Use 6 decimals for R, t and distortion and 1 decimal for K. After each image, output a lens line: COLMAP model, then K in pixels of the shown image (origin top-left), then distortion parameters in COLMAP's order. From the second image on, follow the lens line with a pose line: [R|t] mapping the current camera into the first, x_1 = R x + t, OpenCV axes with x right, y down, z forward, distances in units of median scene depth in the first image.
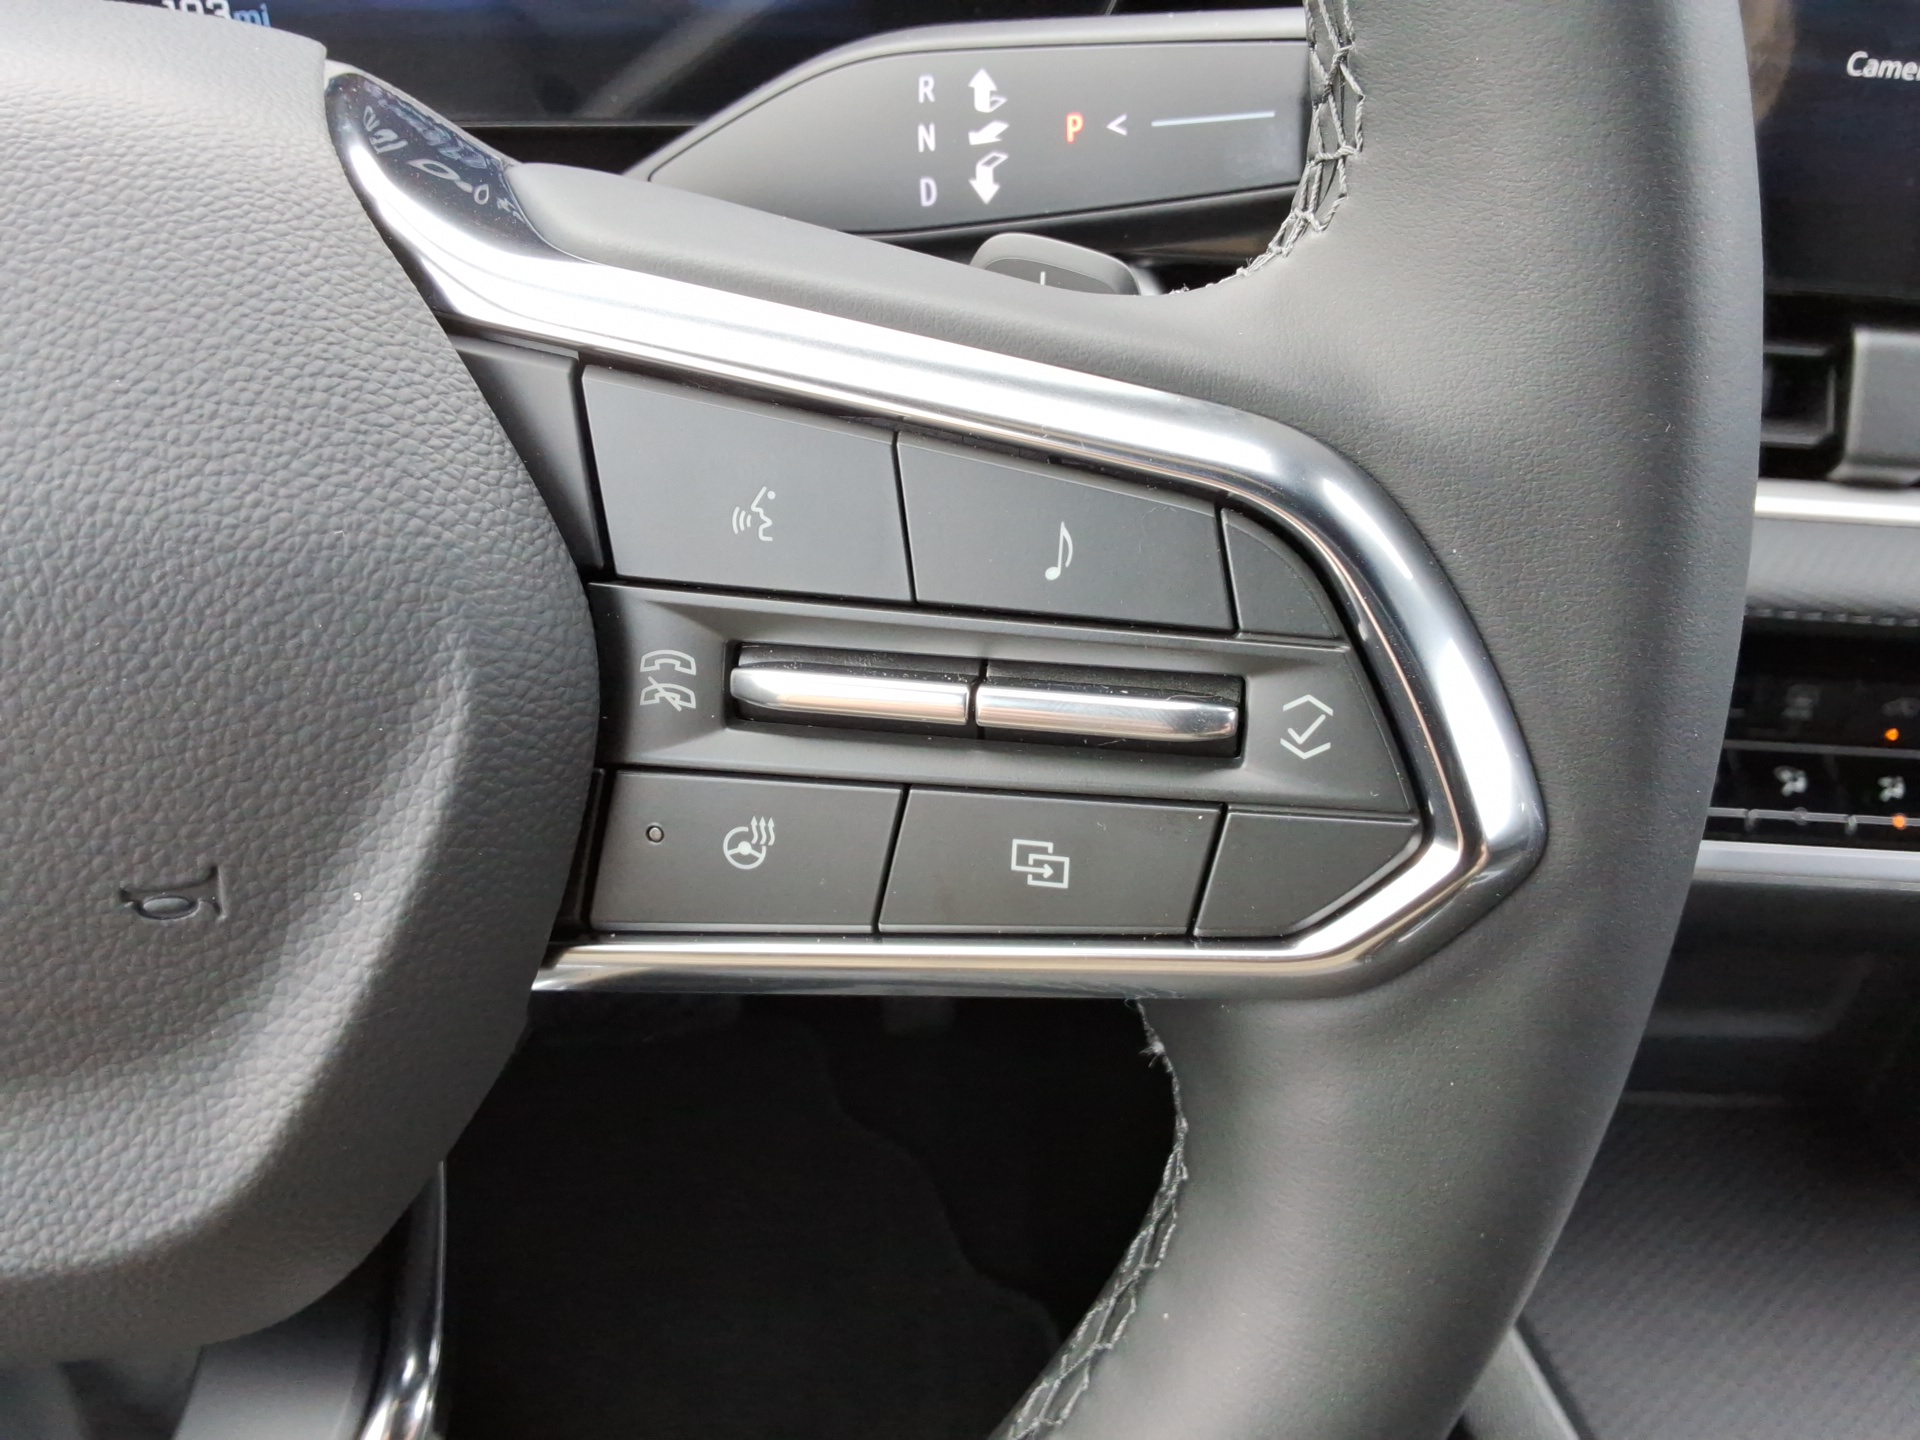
lens RADIAL K [[1542.0, 0, 970.7], [0, 1542.0, 709.6], [0, 0, 1]] dist [0.094918, -0.135687]
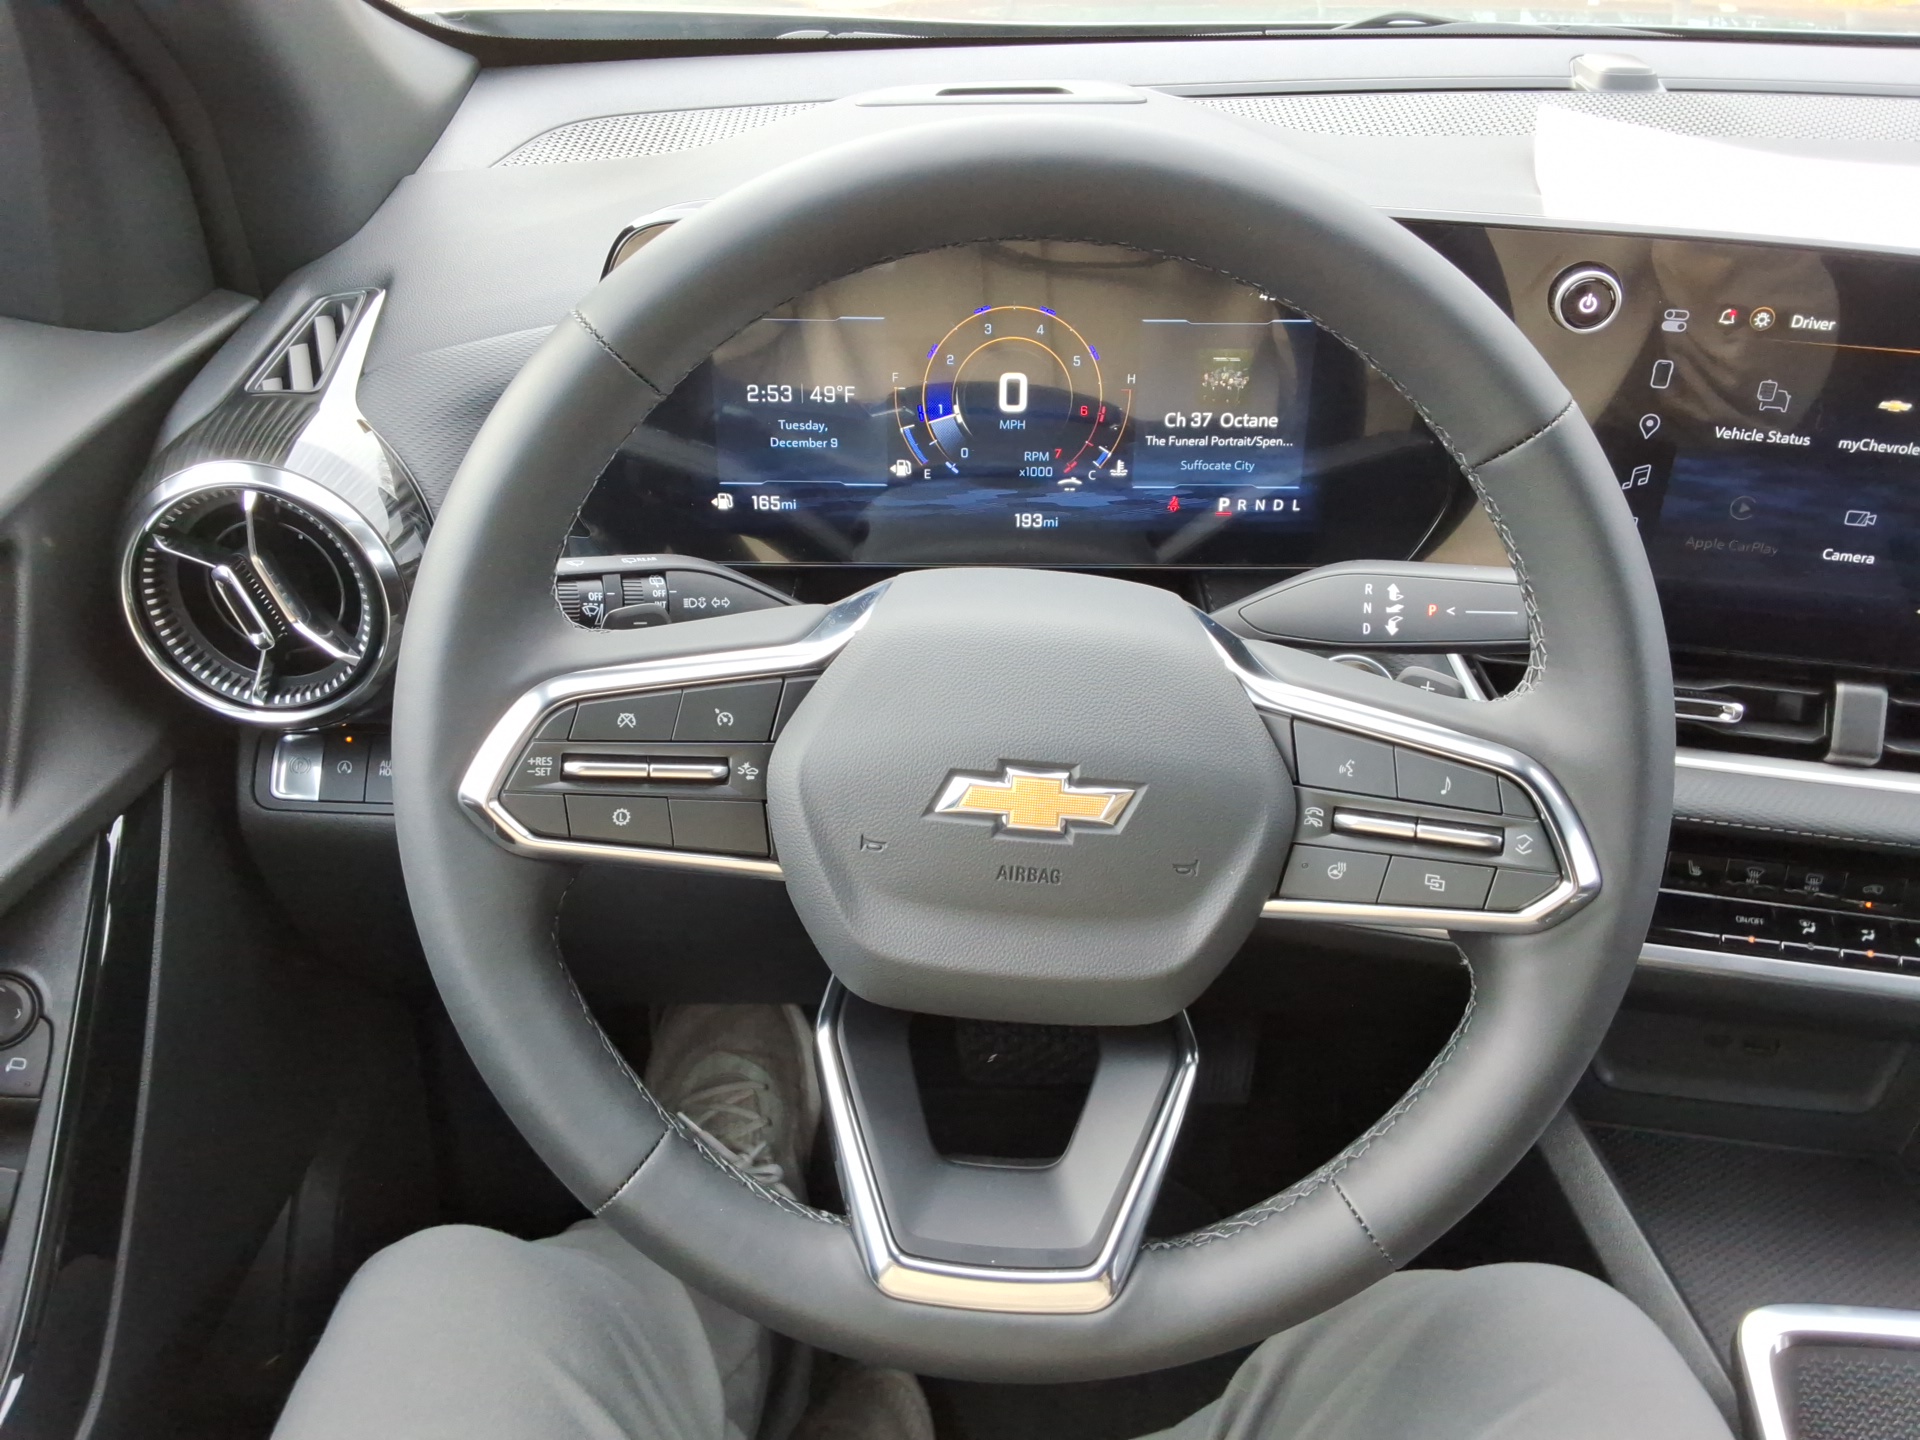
lens RADIAL K [[1542.0, 0, 965.7], [0, 1542.0, 684.6], [0, 0, 1]] dist [0.094918, -0.135687]
pose [[0.988853, 0.055607, -0.138118, -0.478324], [-0.073086, 0.989474, -0.124896, 0.162446], [0.129720, 0.133598, 0.982509, -2.267899]]
